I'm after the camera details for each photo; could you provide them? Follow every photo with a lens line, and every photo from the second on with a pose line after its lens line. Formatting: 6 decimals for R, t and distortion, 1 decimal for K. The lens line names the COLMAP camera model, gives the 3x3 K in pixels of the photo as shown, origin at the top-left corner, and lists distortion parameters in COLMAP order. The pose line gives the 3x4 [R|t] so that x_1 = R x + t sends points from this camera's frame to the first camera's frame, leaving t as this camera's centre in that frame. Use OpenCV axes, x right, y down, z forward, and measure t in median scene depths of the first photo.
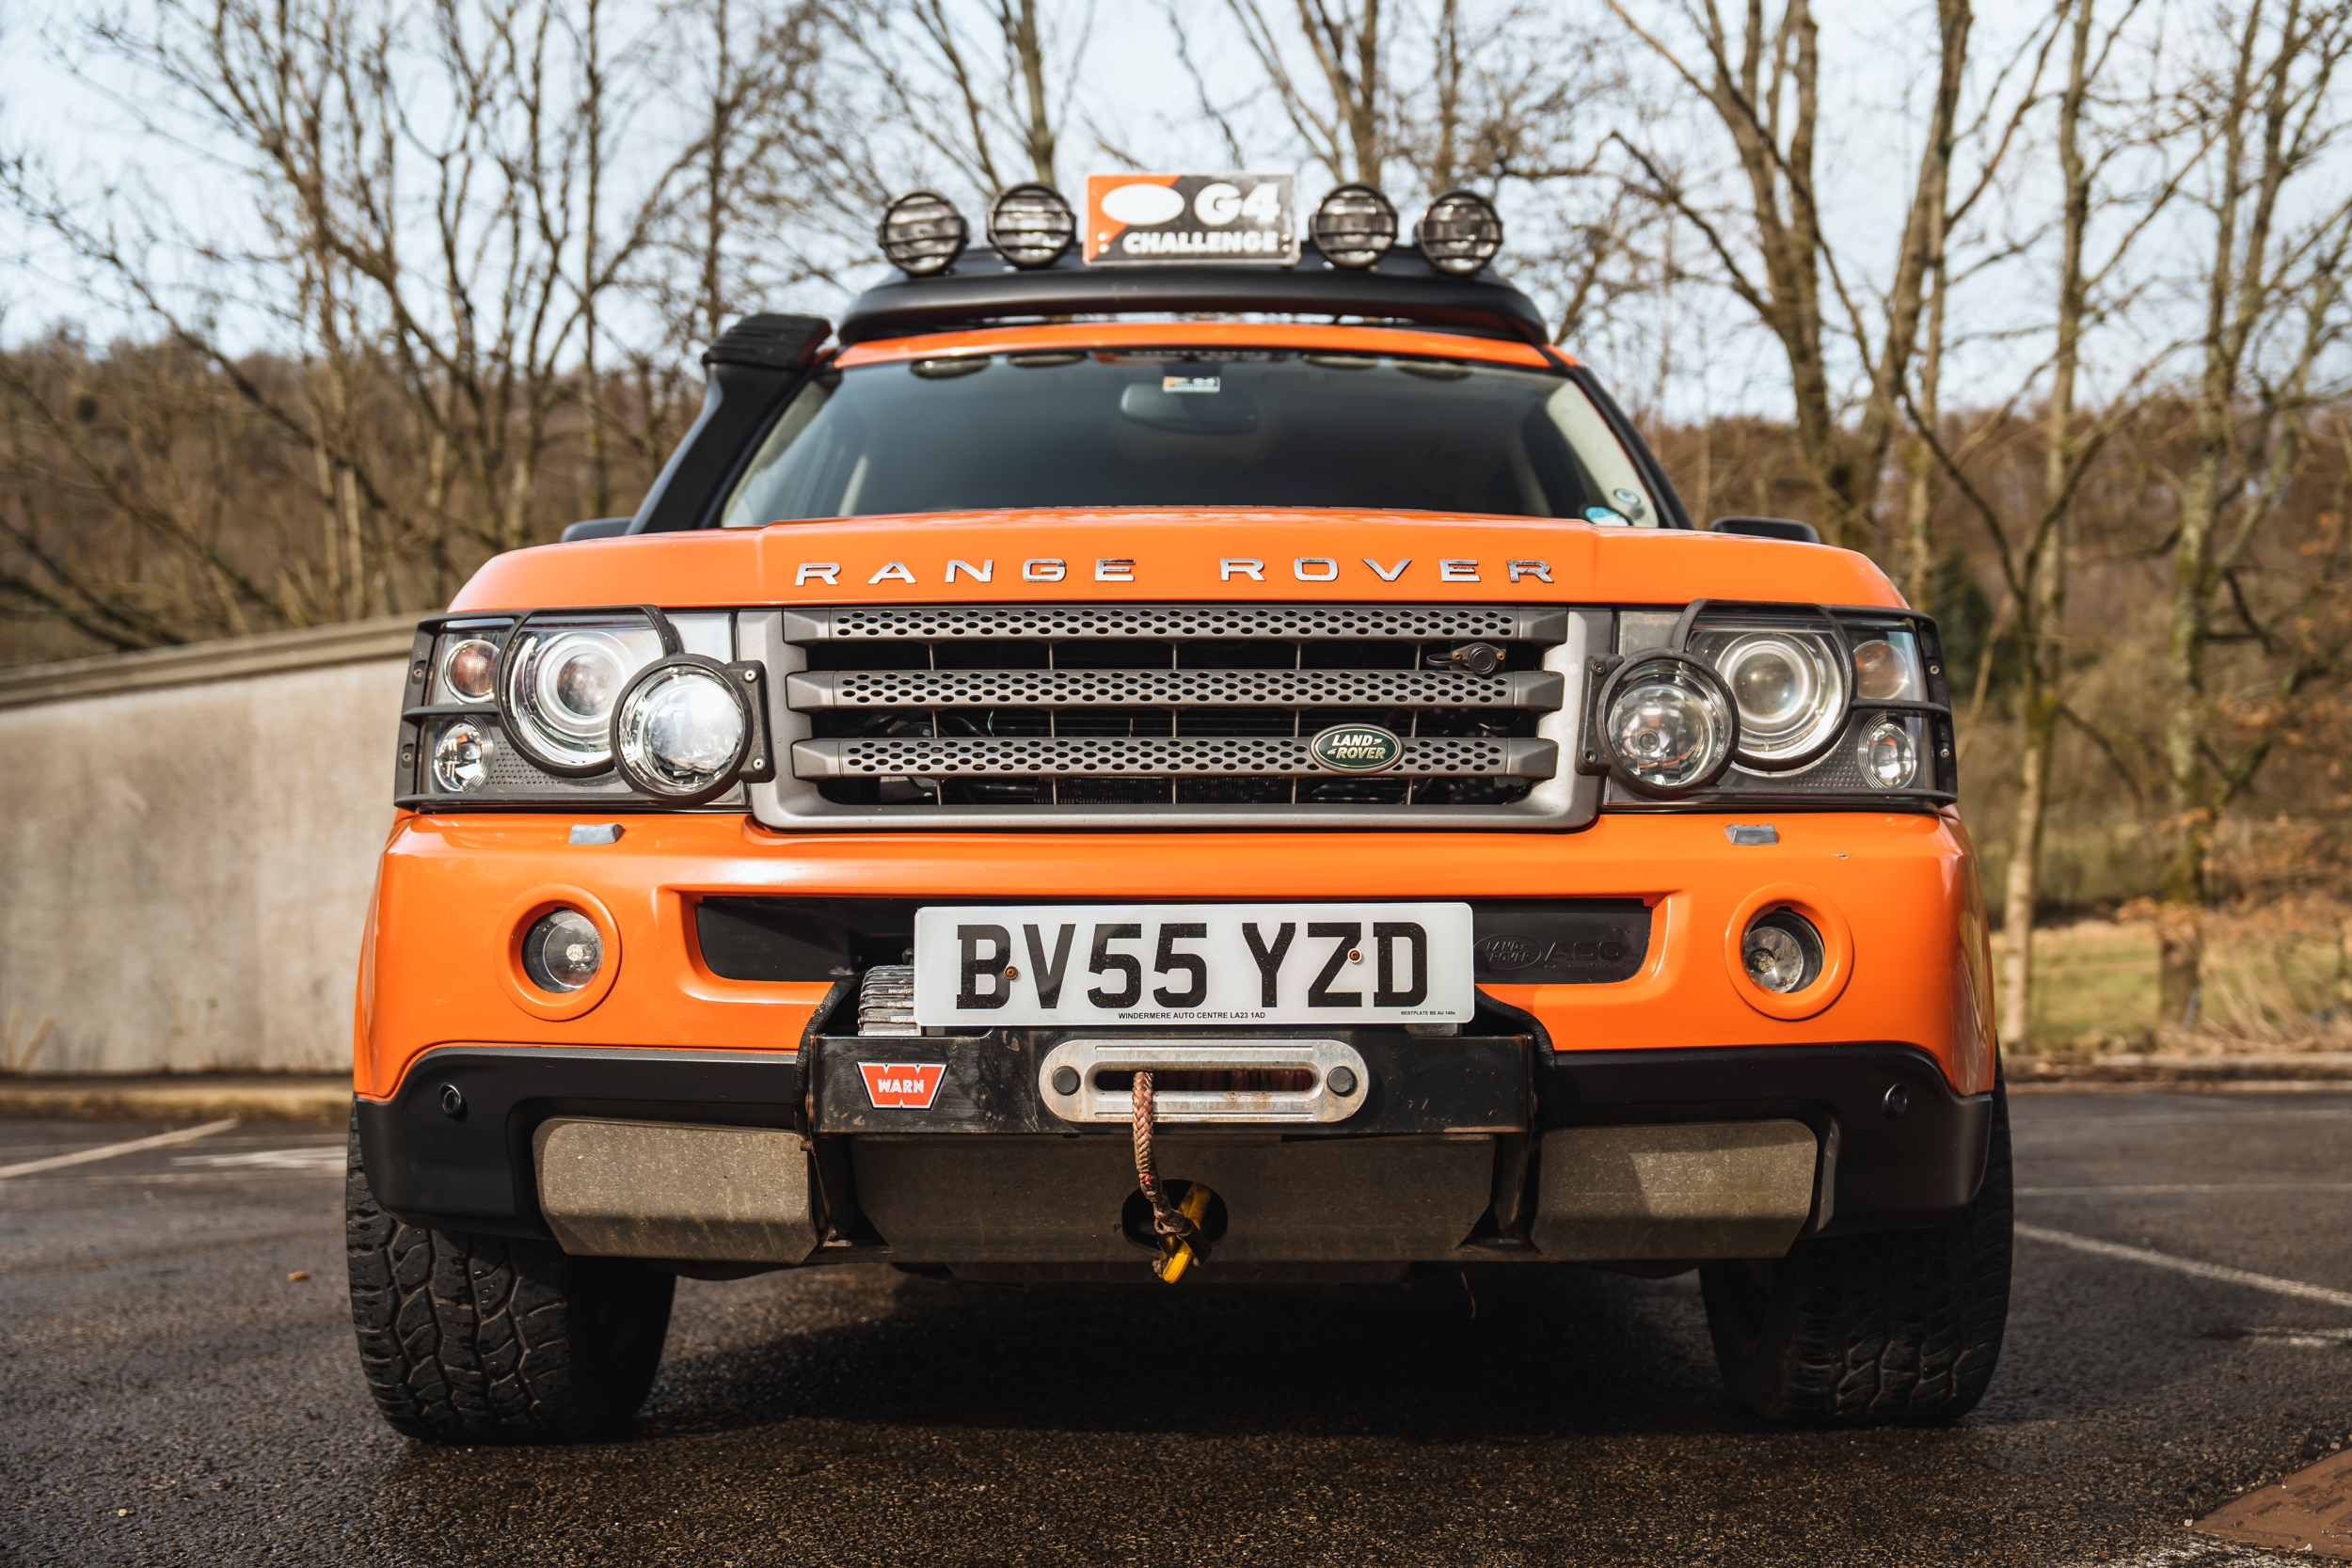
lens RADIAL K [[2632.8, 0, 1241.9], [0, 2632.8, 776.9], [0, 0, 1]] dist [-0.025171, -0.006295]
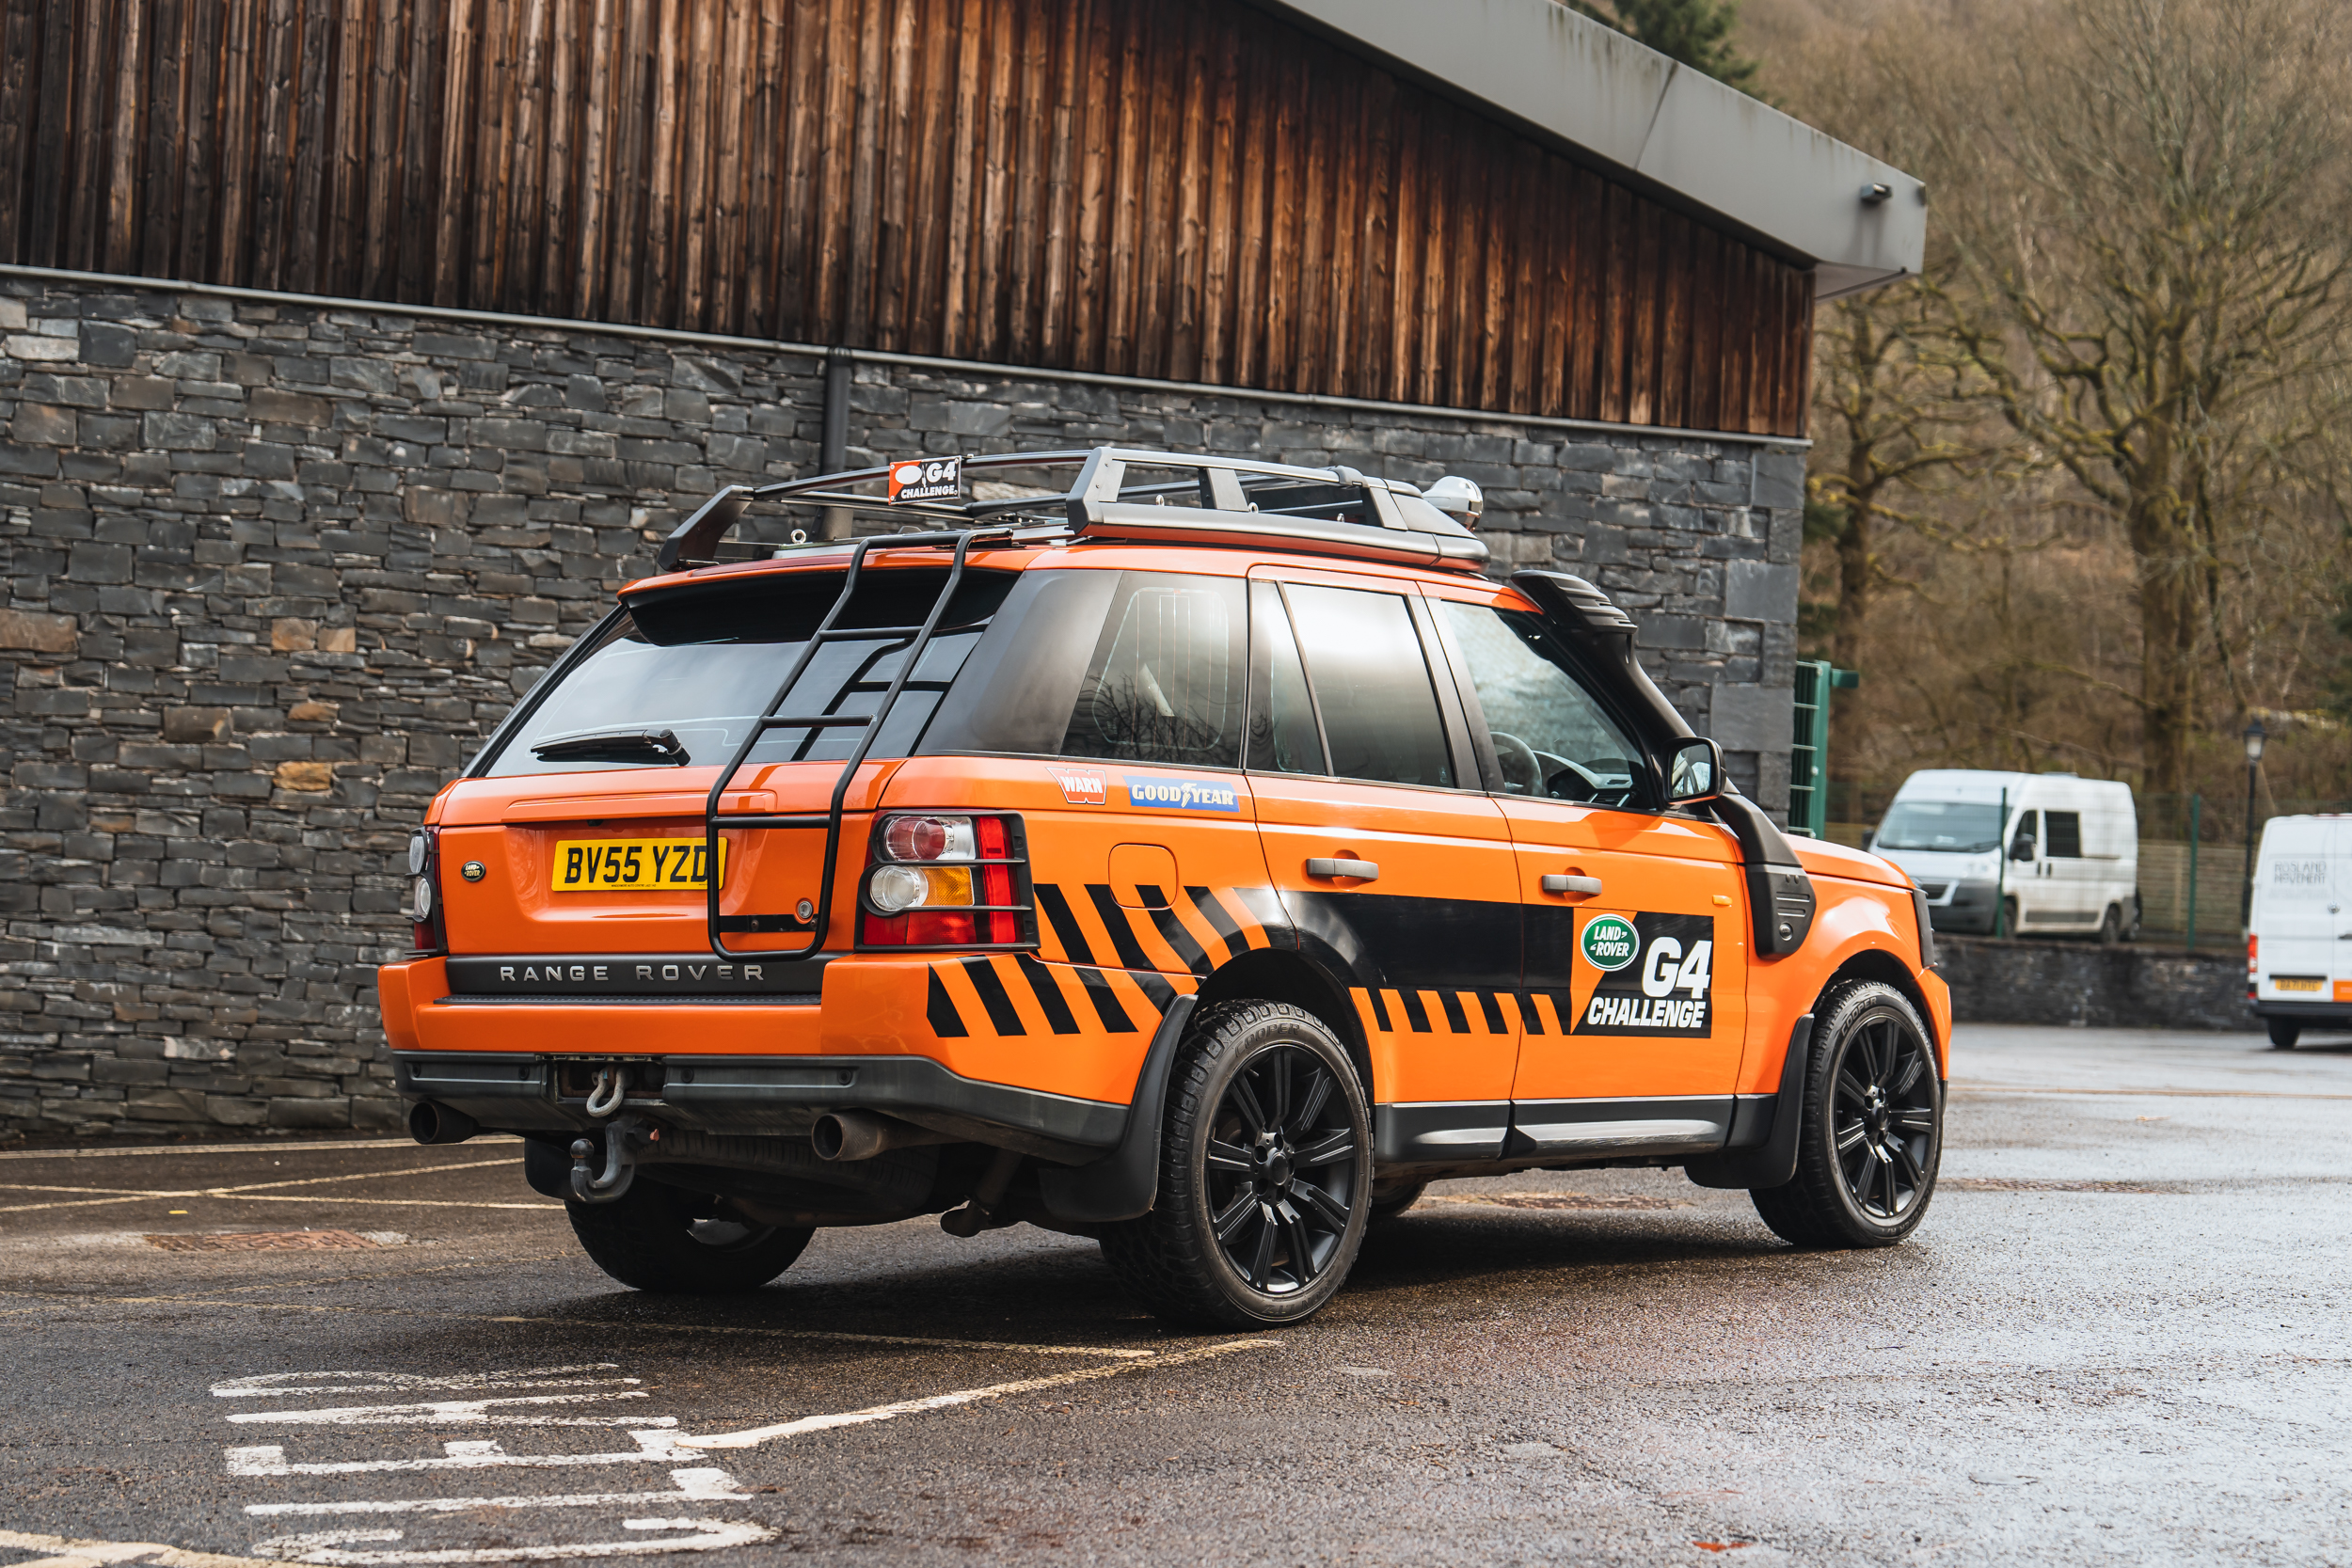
lens RADIAL K [[4026.3, 0, 1170.0], [0, 4026.3, 782.7], [0, 0, 1]] dist [0.013474, -0.019702]
pose [[0.794676, -0.015621, -0.606833, 2.434526], [0.006680, 0.999833, -0.016989, 0.061067], [0.606997, 0.009447, 0.794648, -1.491498]]
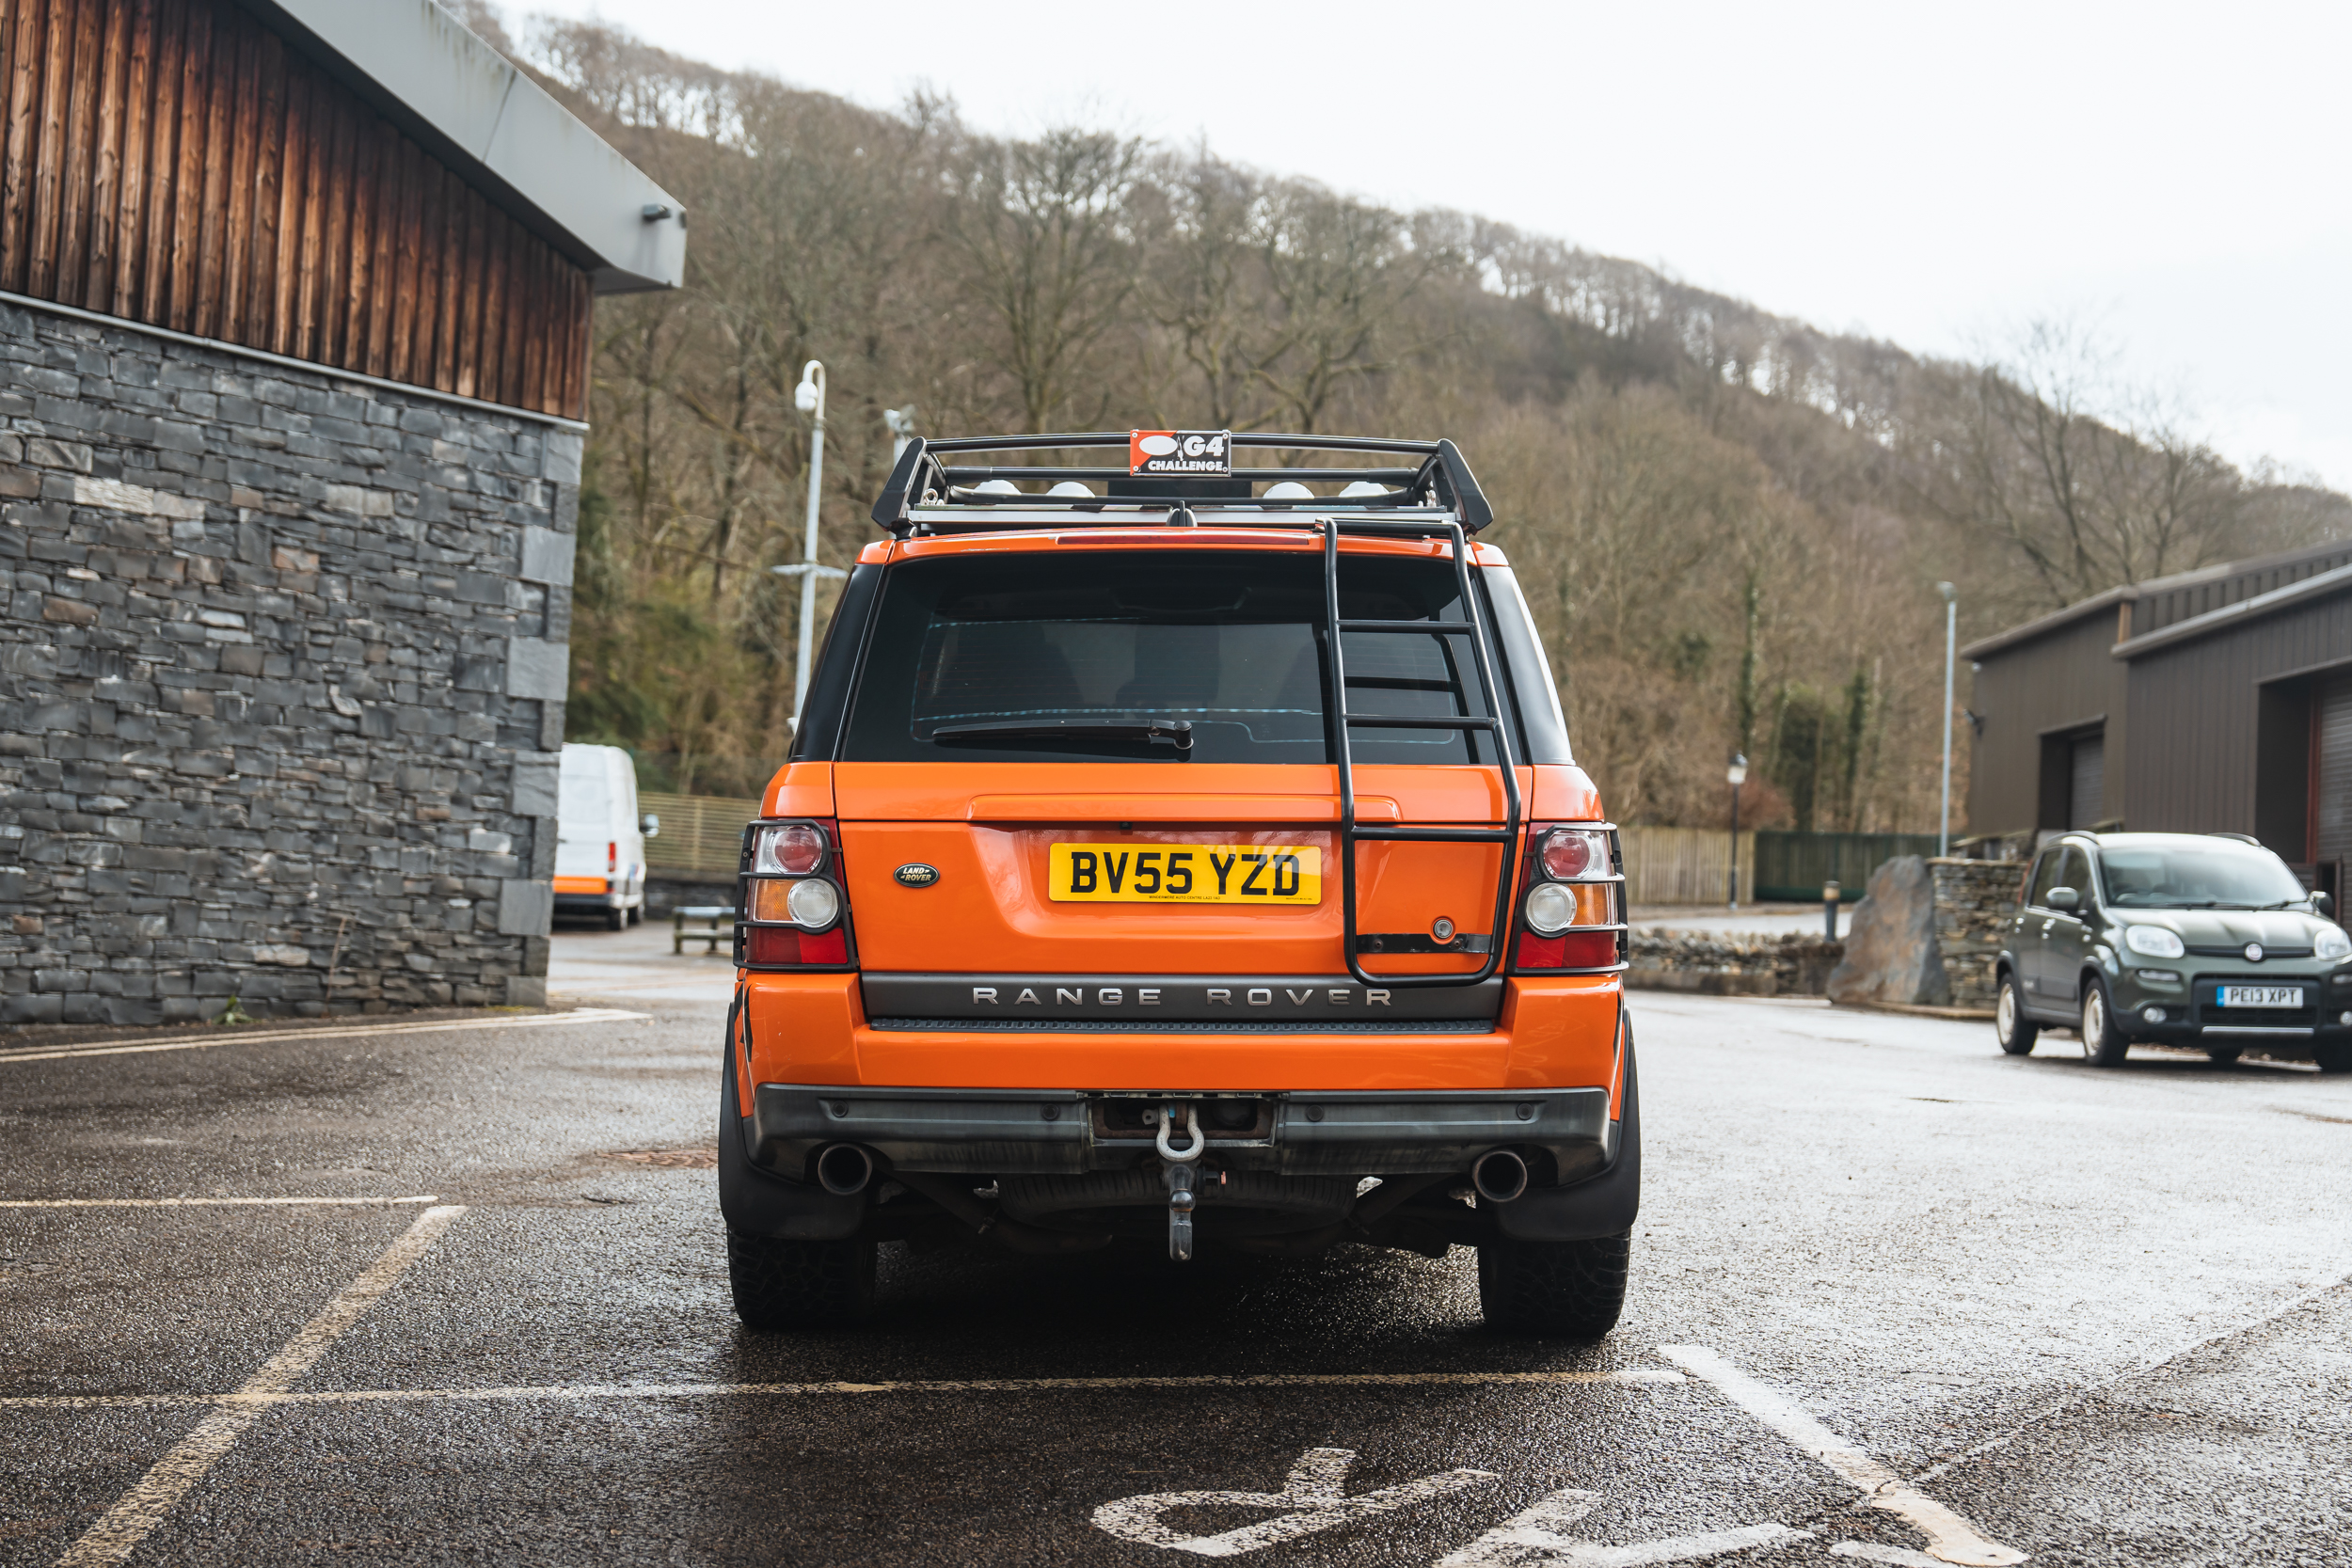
lens RADIAL K [[3136.9, 0, 1153.2], [0, 3136.9, 780.7], [0, 0, 1]] dist [0.027084, -0.000227]
pose [[0.999757, 0.021008, 0.006720, -0.059887], [-0.021047, 0.999762, 0.005774, -0.014119], [-0.006597, -0.005914, 0.999961, -1.404843]]
